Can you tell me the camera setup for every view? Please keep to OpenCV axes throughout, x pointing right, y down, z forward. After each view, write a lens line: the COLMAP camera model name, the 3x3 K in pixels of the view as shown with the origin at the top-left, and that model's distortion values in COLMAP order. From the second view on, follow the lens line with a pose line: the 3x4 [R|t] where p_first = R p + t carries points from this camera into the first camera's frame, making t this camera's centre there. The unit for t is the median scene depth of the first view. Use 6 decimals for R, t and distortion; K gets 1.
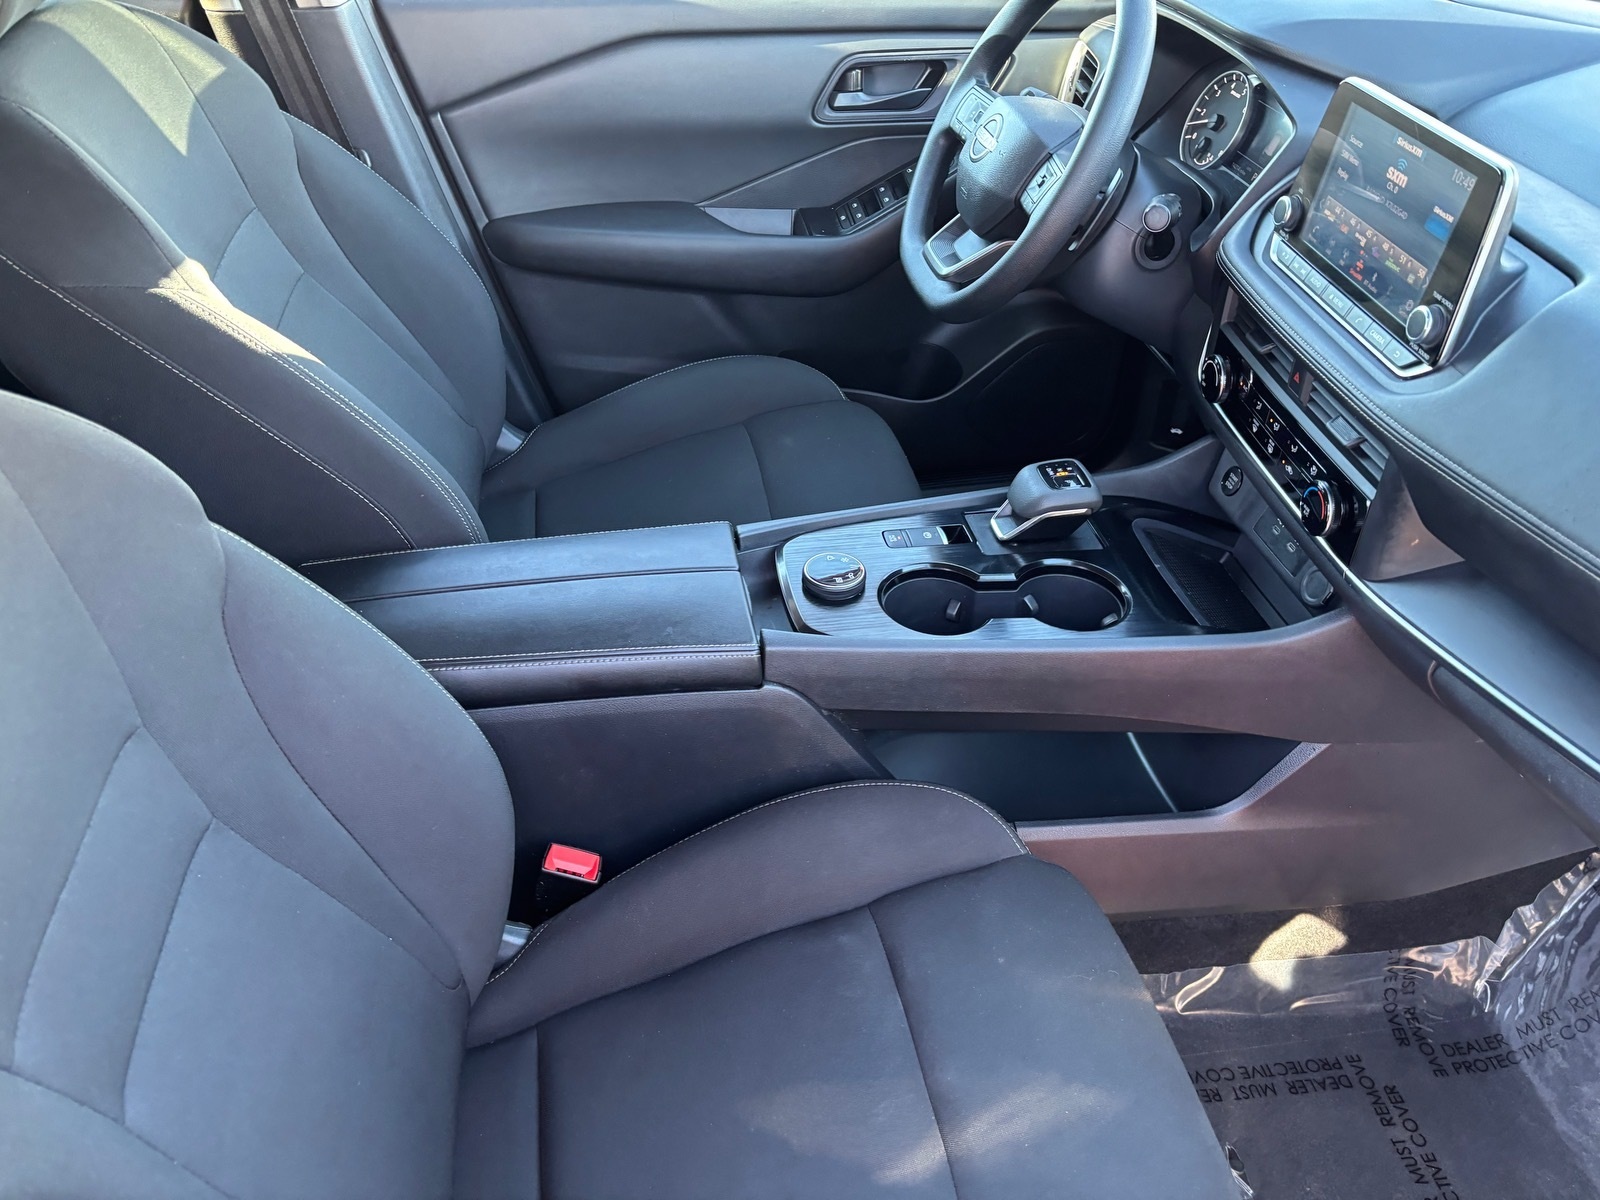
lens RADIAL K [[1221.8, 0, 794.6], [0, 1221.8, 602.2], [0, 0, 1]] dist [0.030455, -0.031210]
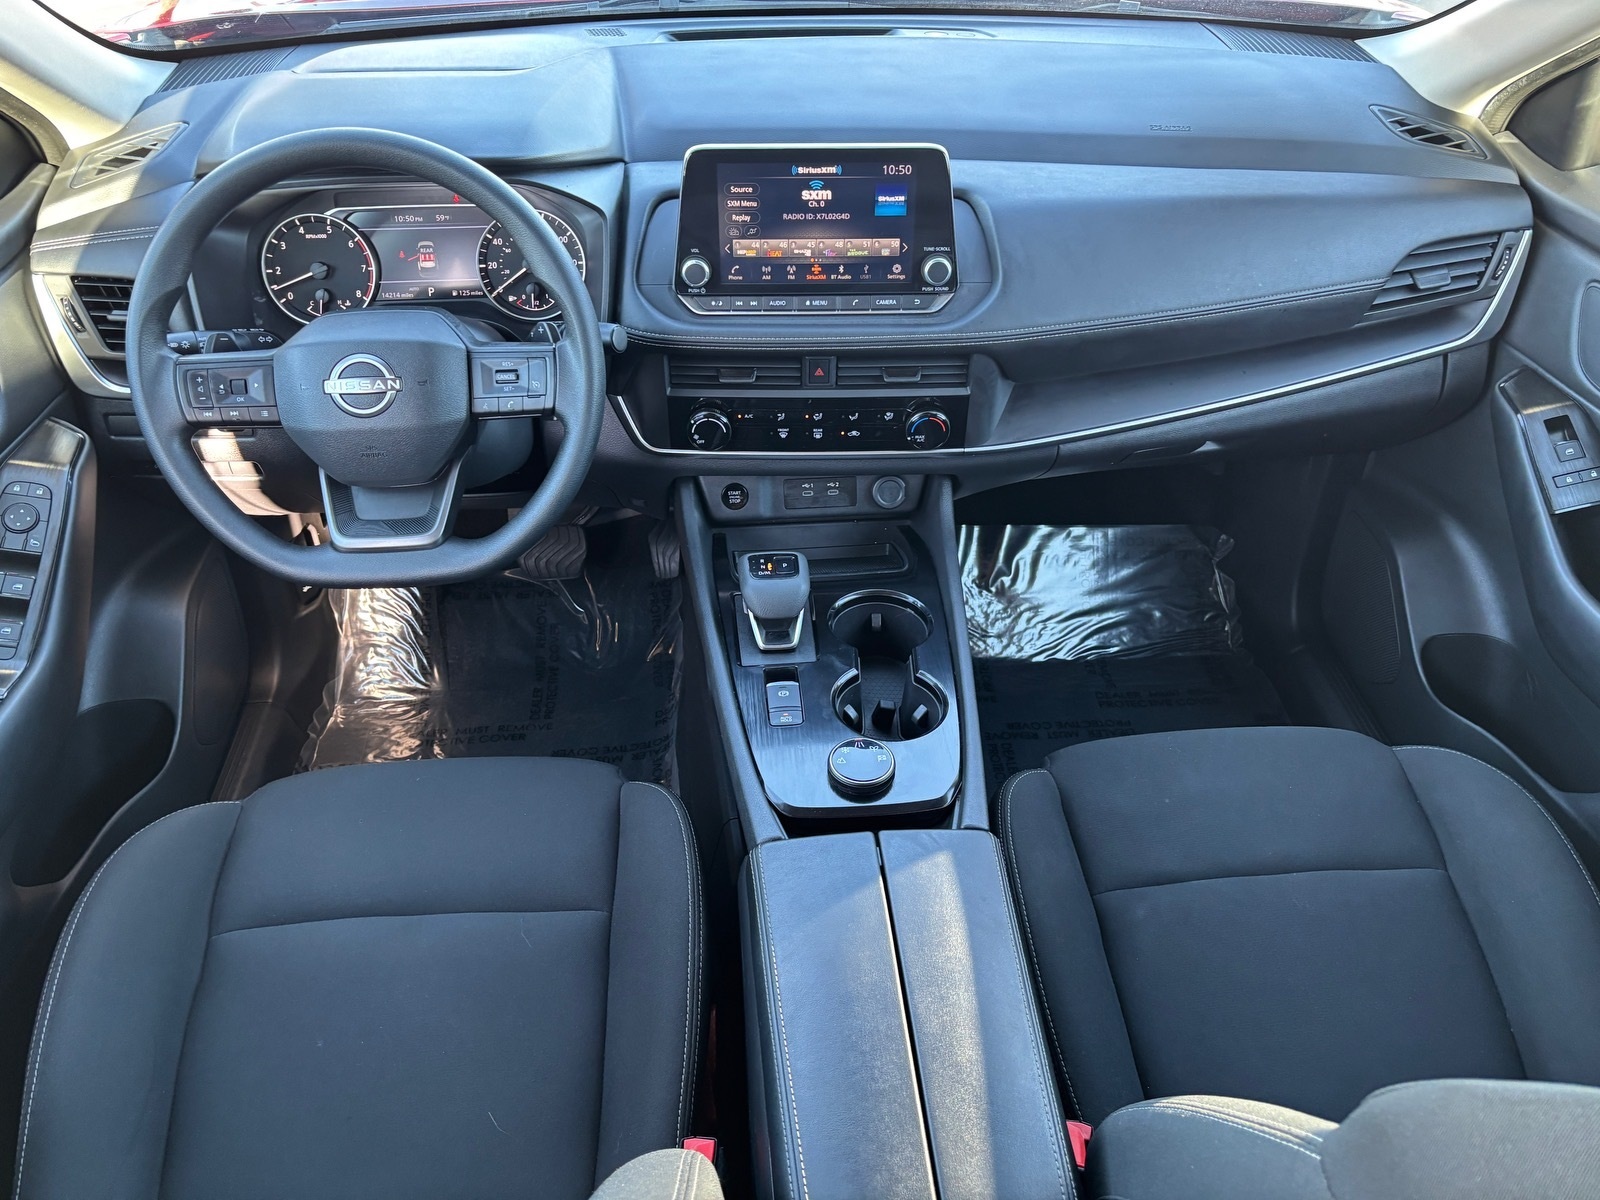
lens RADIAL K [[1221.8, 0, 805.3], [0, 1221.8, 614.3], [0, 0, 1]] dist [0.030455, -0.031210]
pose [[0.086729, -0.630118, 0.771641, -0.571033], [0.601547, 0.650540, 0.463616, -0.511468], [-0.794116, 0.423969, 0.435466, 0.514301]]
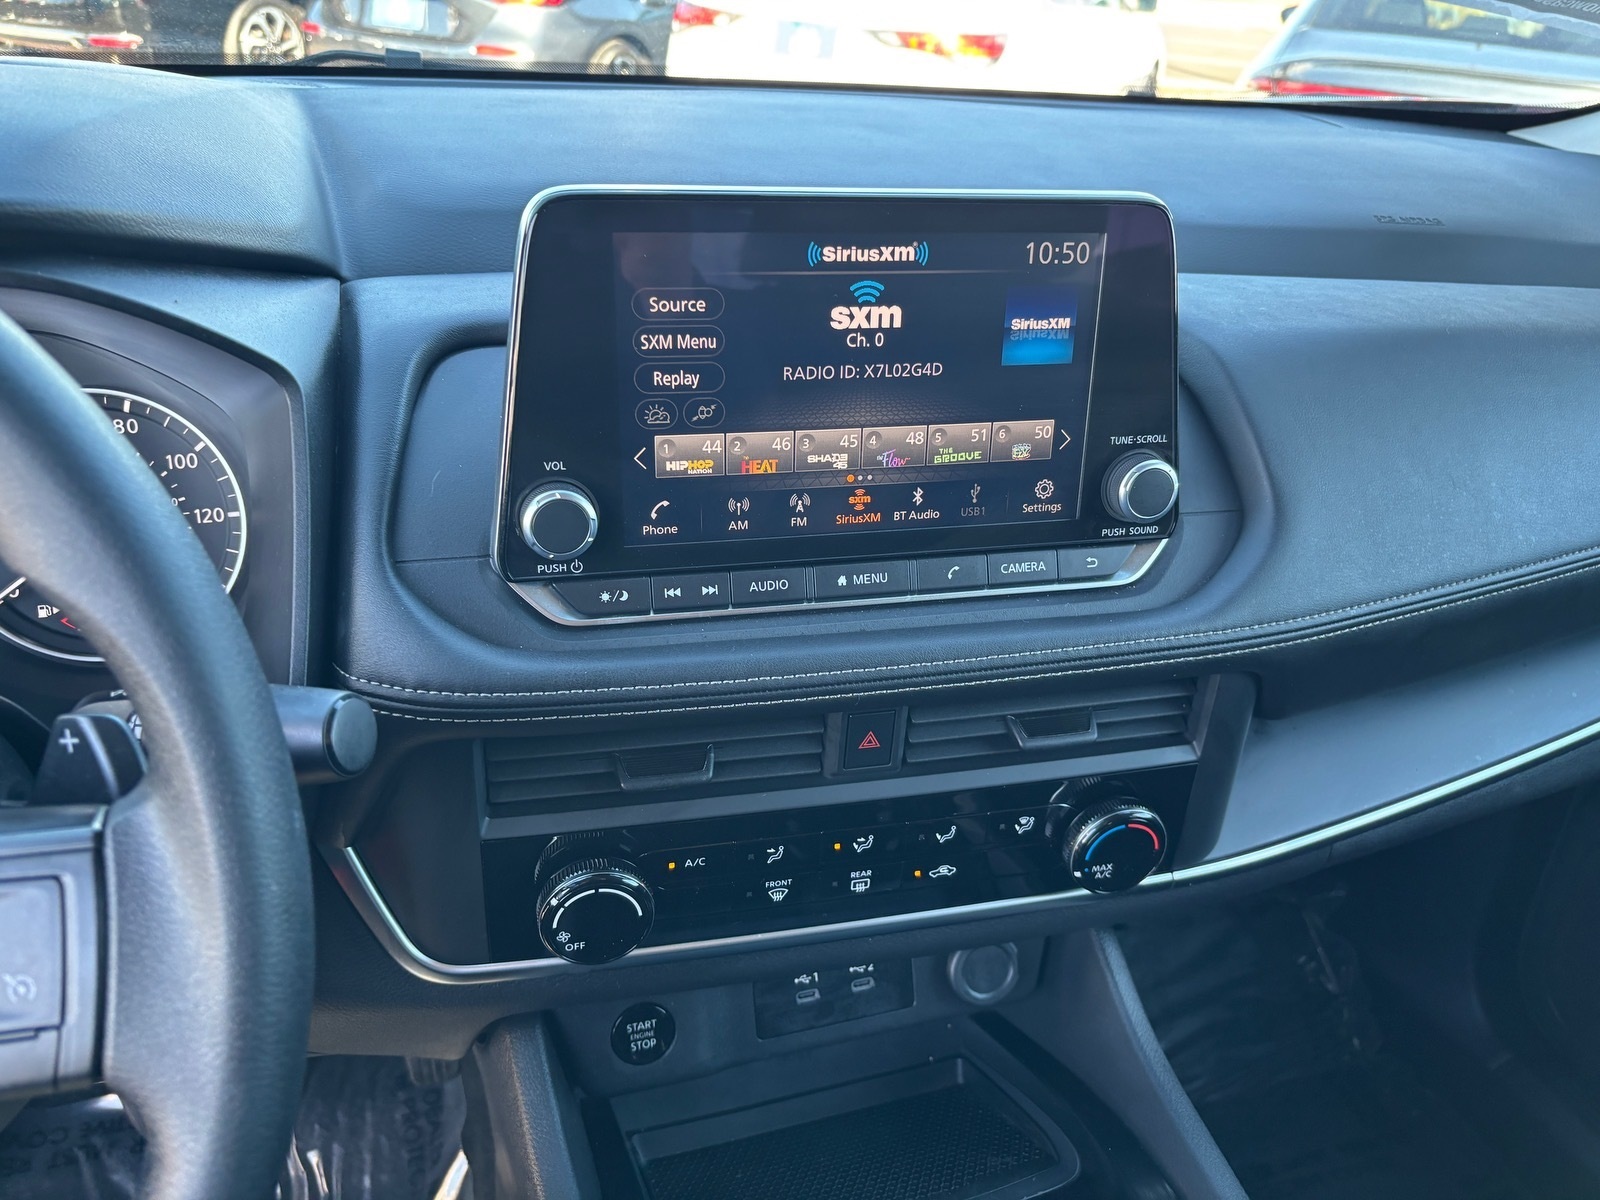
lens RADIAL K [[1221.8, 0, 791.8], [0, 1221.8, 589.7], [0, 0, 1]] dist [0.030455, -0.031210]
pose [[-0.141667, -0.457490, 0.877857, 0.017416], [0.559848, 0.694329, 0.452192, -0.398522], [-0.816395, 0.555528, 0.157761, 0.794440]]
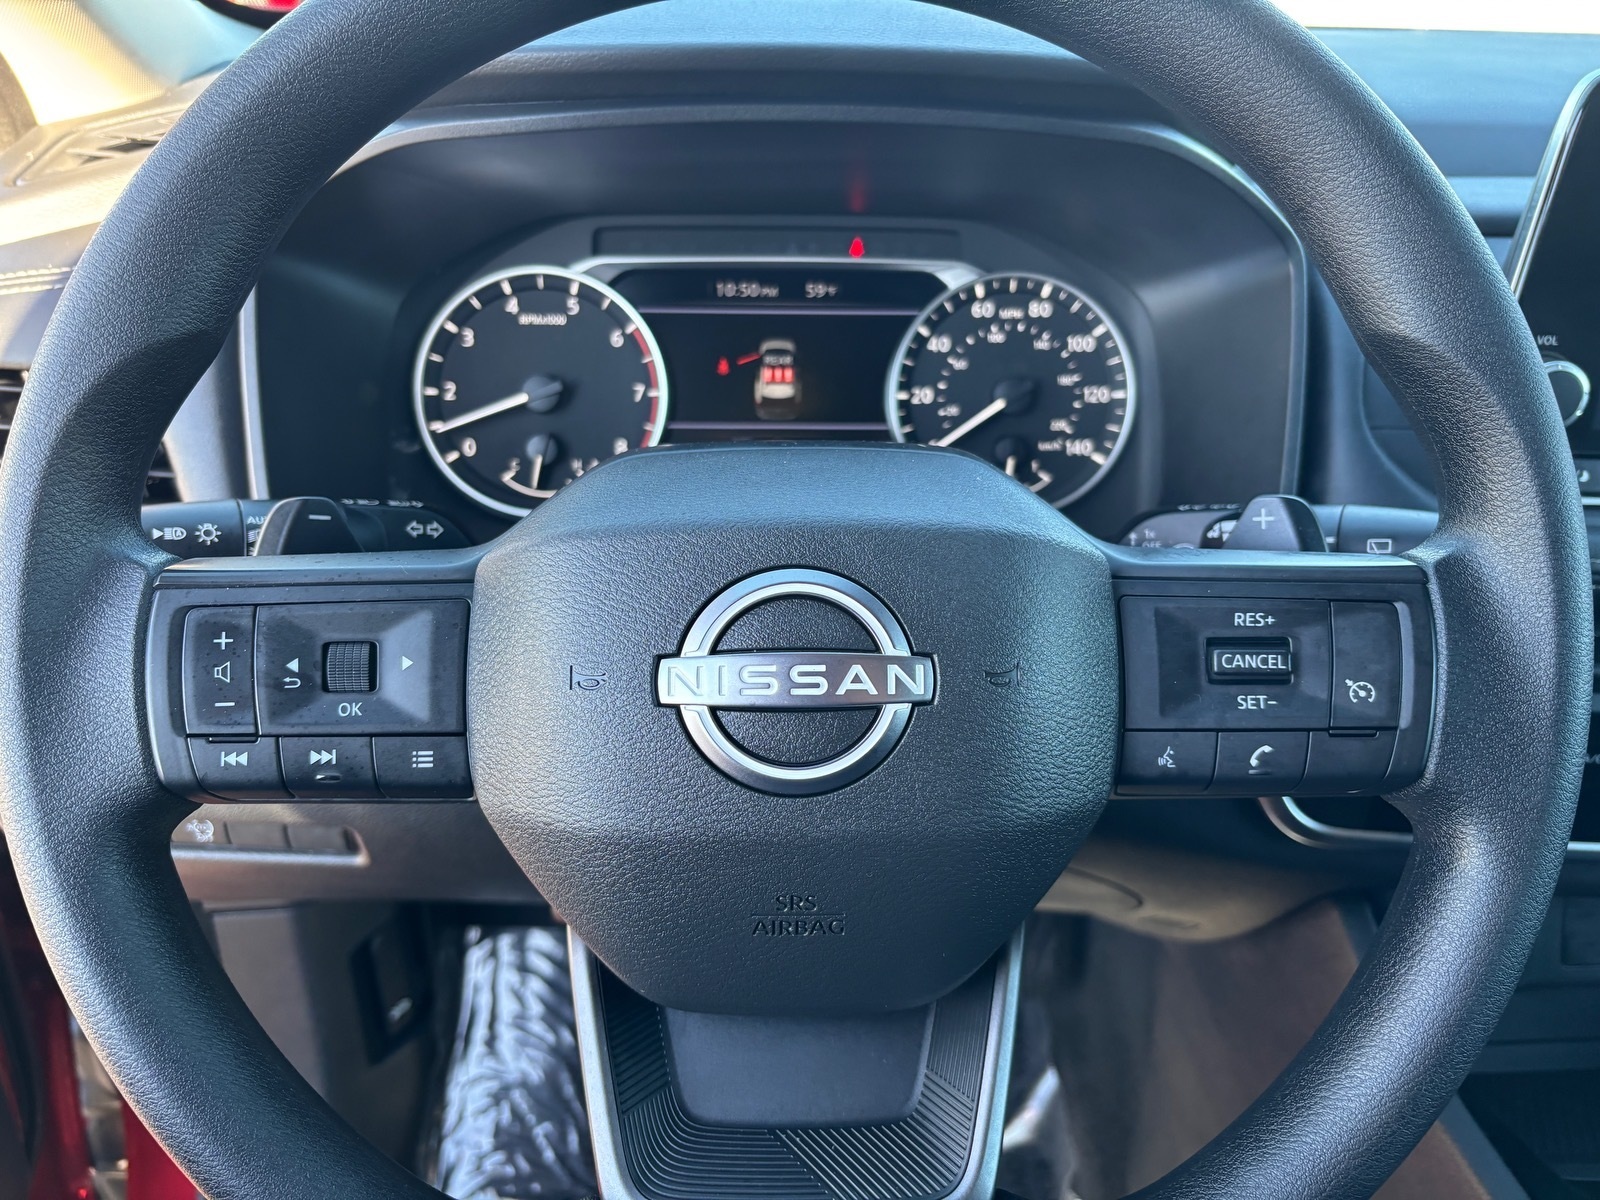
lens RADIAL K [[1221.8, 0, 799.8], [0, 1221.8, 594.7], [0, 0, 1]] dist [0.030455, -0.031210]
pose [[0.139218, -0.446358, 0.883959, -0.031998], [0.589673, 0.754502, 0.288118, -0.483691], [-0.795553, 0.481135, 0.368245, 0.973626]]
